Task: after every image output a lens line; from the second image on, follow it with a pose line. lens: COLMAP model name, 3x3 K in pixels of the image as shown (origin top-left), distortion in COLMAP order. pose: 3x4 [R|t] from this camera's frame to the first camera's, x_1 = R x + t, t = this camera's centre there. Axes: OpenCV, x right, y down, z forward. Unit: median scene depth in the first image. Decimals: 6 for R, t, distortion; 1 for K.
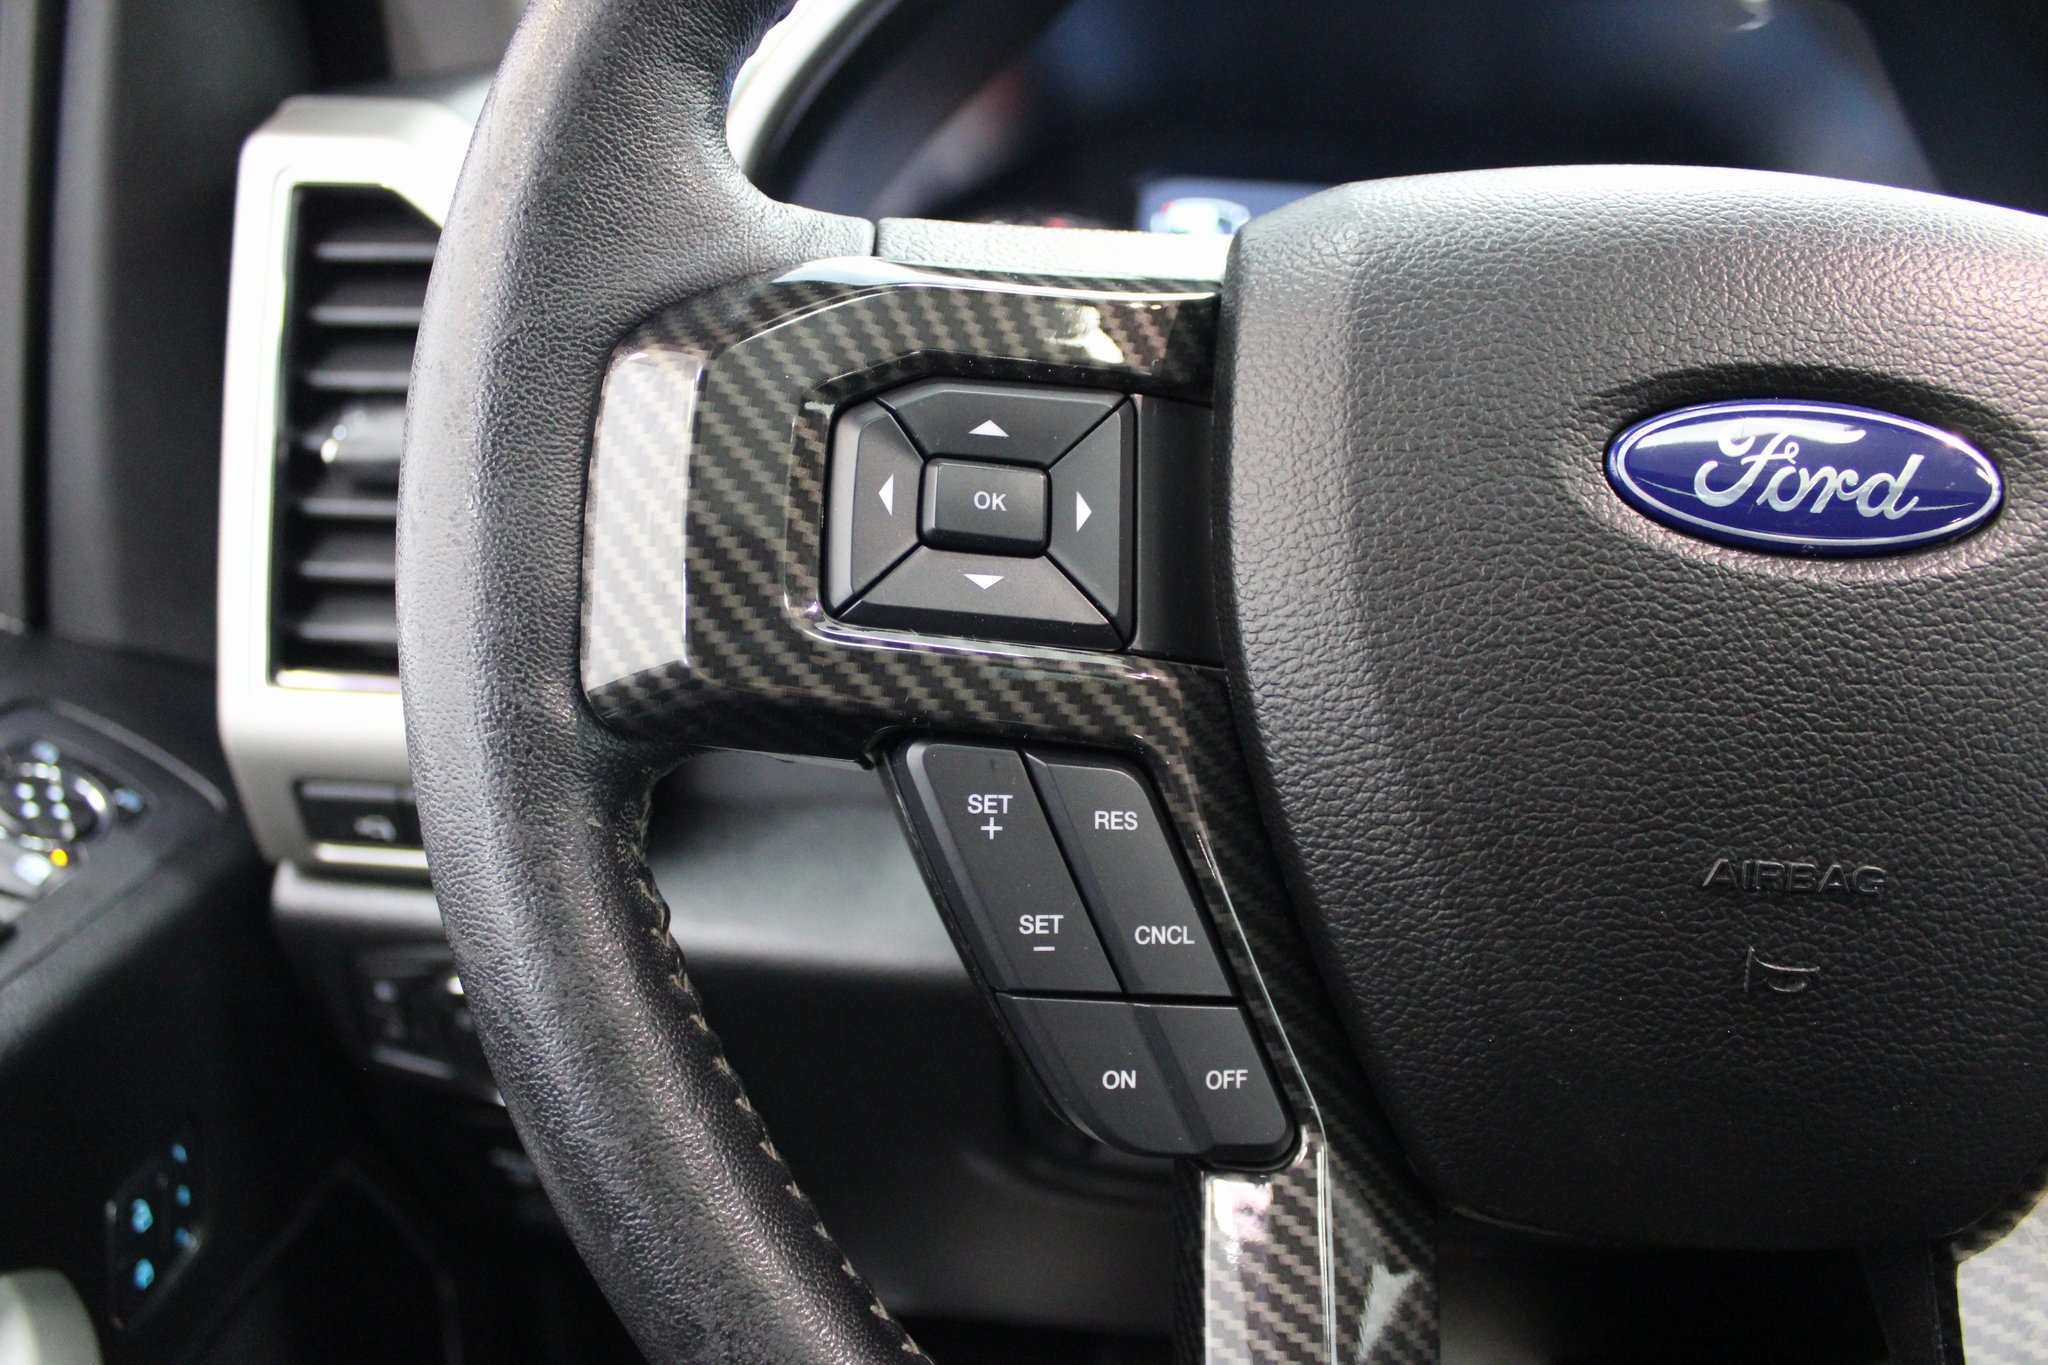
lens RADIAL K [[1656.5, 0, 1022.5], [0, 1656.5, 695.8], [0, 0, 1]] dist [-0.156972, 0.096424]
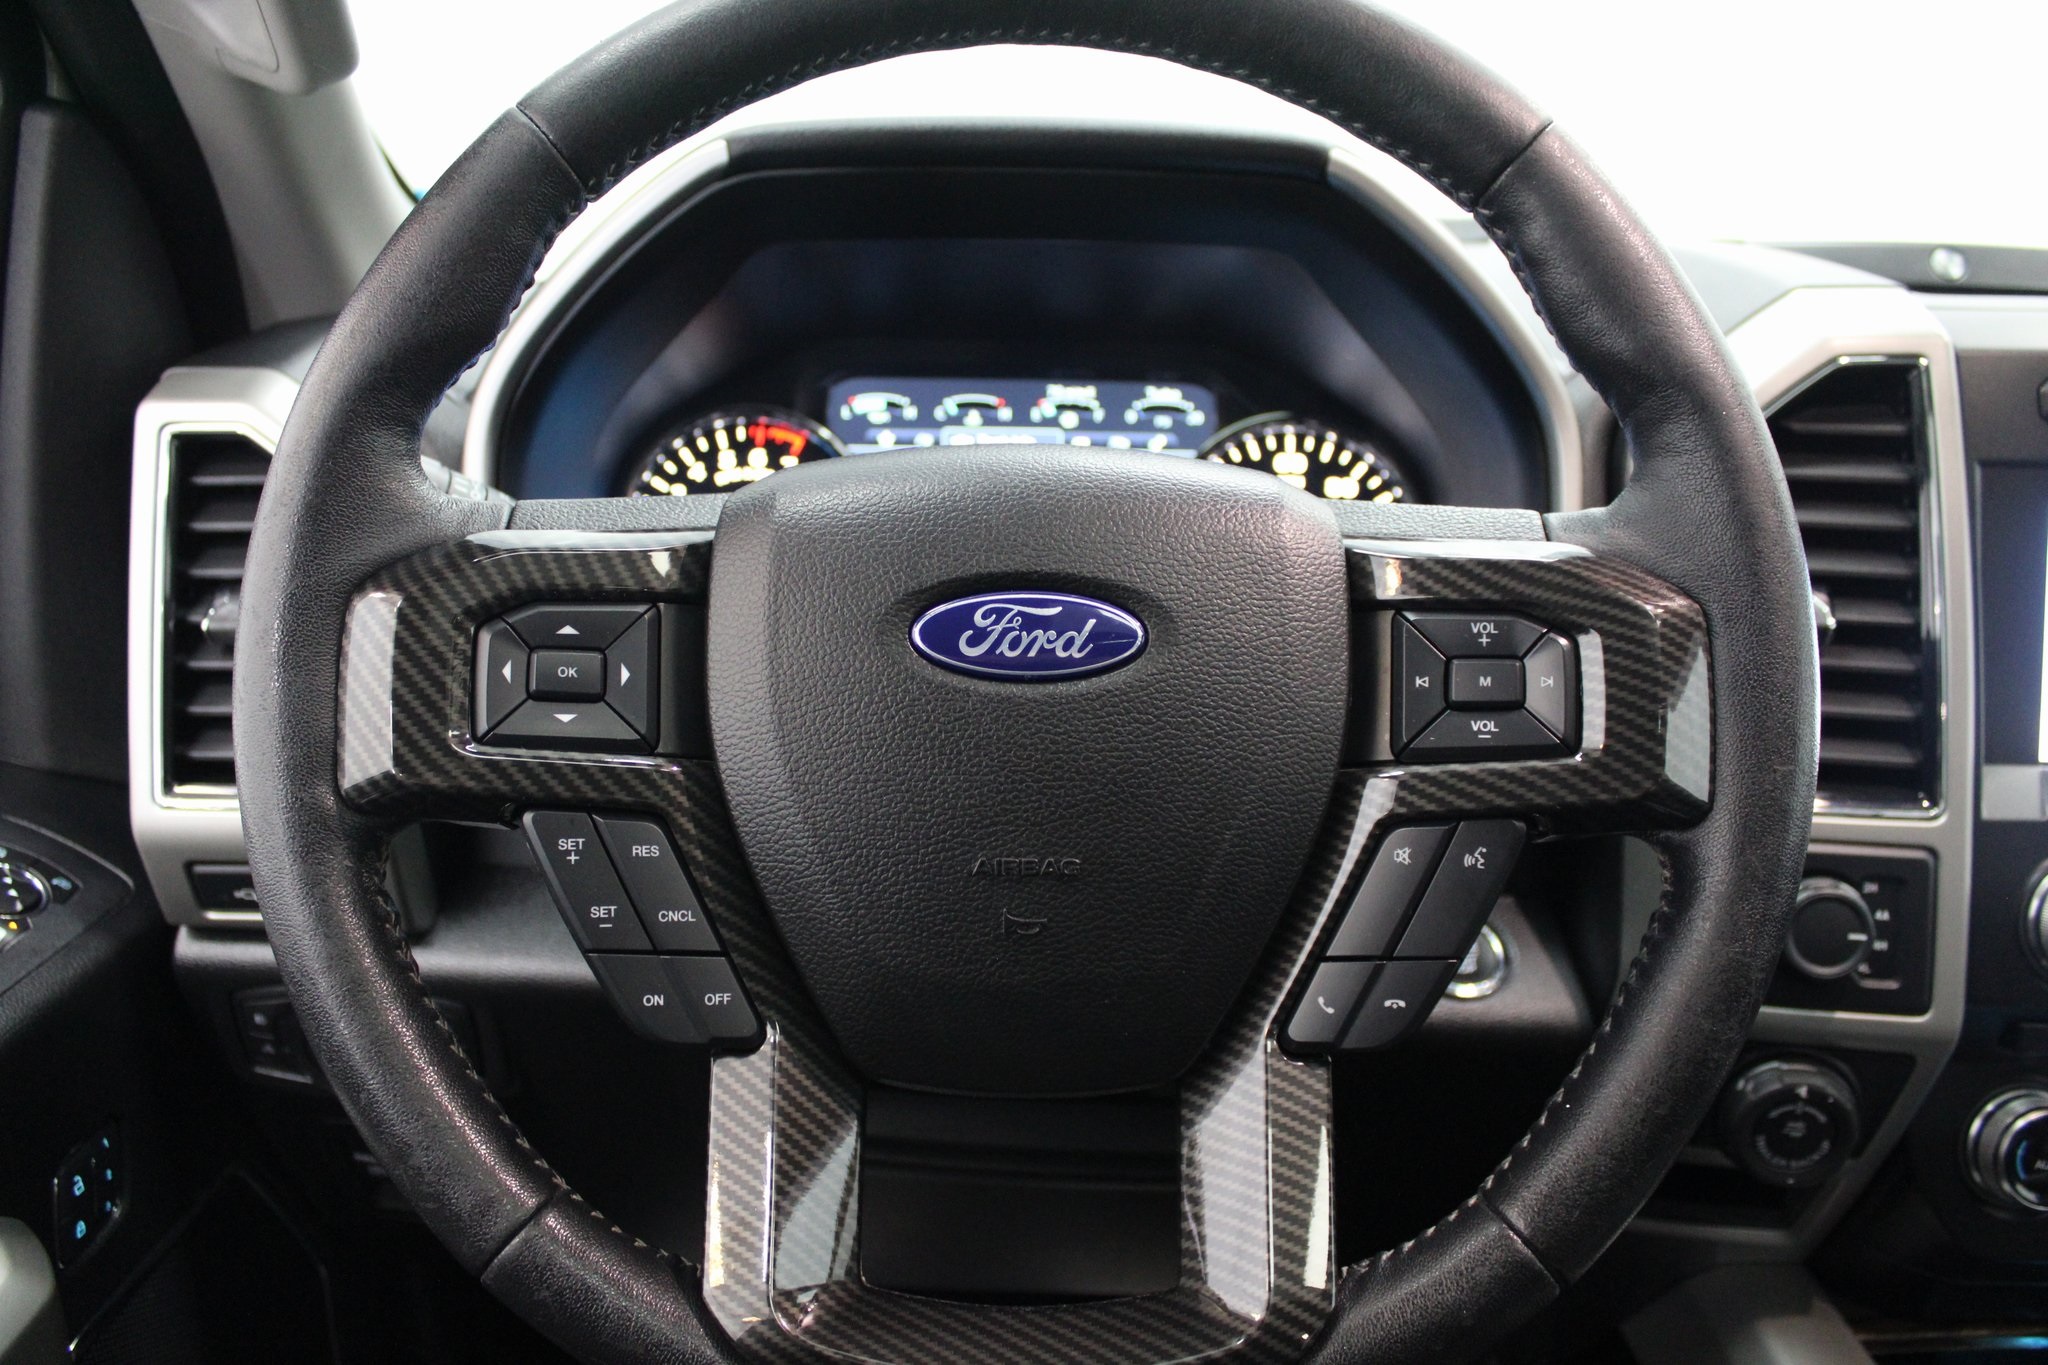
lens RADIAL K [[1656.5, 0, 1006.1], [0, 1656.5, 679.9], [0, 0, 1]] dist [-0.156972, 0.096424]
pose [[0.998088, -0.043892, 0.043520, 0.376032], [0.046309, 0.997346, -0.056184, 0.010306], [-0.040939, 0.058092, 0.997471, -0.770548]]
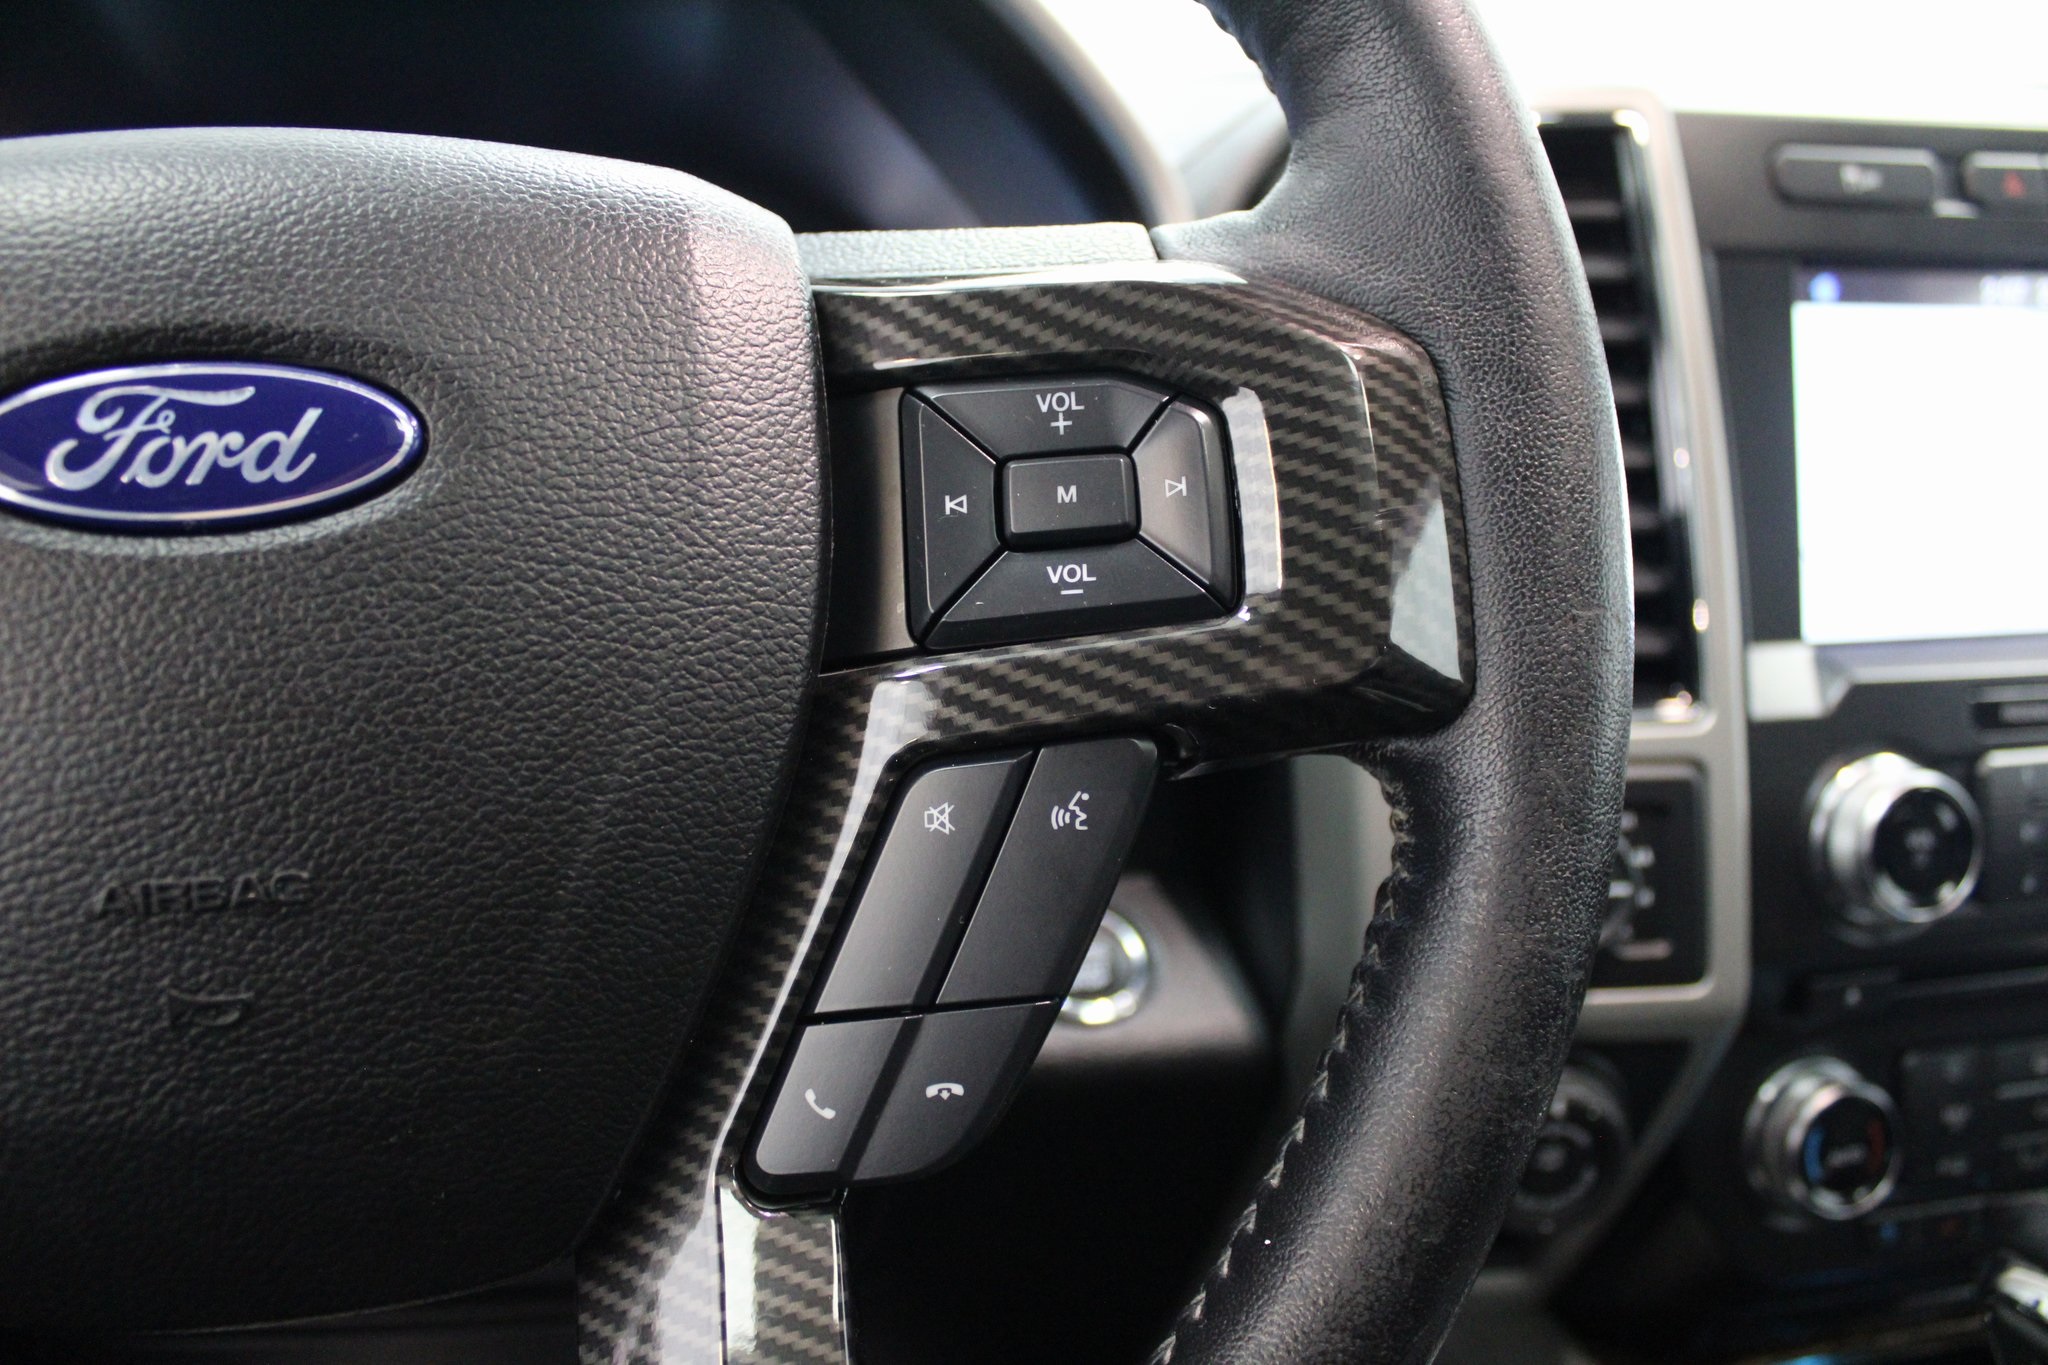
lens RADIAL K [[1656.5, 0, 1005.4], [0, 1656.5, 675.6], [0, 0, 1]] dist [-0.156972, 0.096424]
pose [[0.959922, -0.107876, 0.258674, 0.665788], [0.123026, 0.991469, -0.043062, 0.083144], [-0.251822, 0.073160, 0.965004, 0.030153]]
